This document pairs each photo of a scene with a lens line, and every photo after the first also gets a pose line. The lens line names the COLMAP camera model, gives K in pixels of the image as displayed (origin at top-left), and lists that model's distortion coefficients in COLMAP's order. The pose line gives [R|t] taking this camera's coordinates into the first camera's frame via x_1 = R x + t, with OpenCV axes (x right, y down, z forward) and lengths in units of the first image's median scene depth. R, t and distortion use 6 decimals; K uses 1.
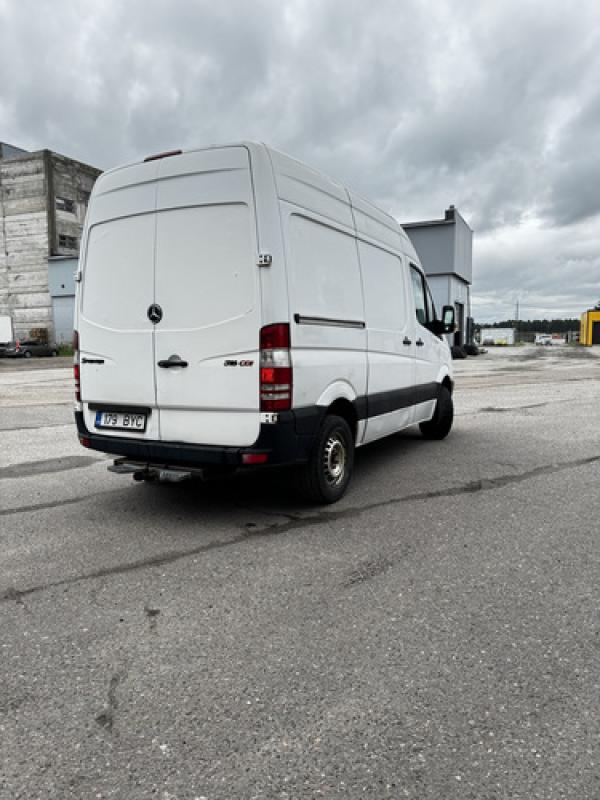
lens RADIAL K [[556.4, 0, 300.0], [0, 556.4, 400.0], [0, 0, 1]] dist [0.087878, -0.111758]
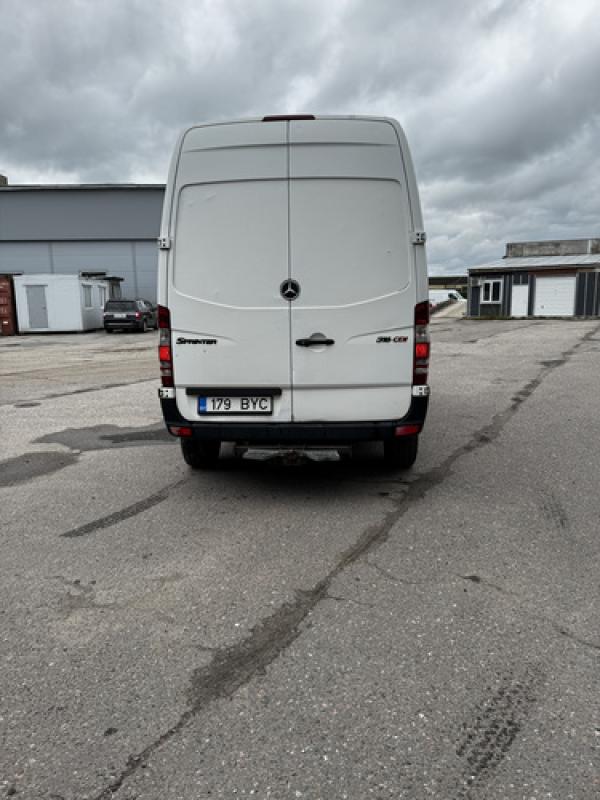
lens RADIAL K [[556.4, 0, 300.0], [0, 556.4, 400.0], [0, 0, 1]] dist [0.087878, -0.111758]
pose [[0.903437, -0.073577, 0.422361, -0.655829], [0.047681, 0.996295, 0.071569, -0.034108], [-0.426062, -0.044519, 0.903598, 0.128164]]
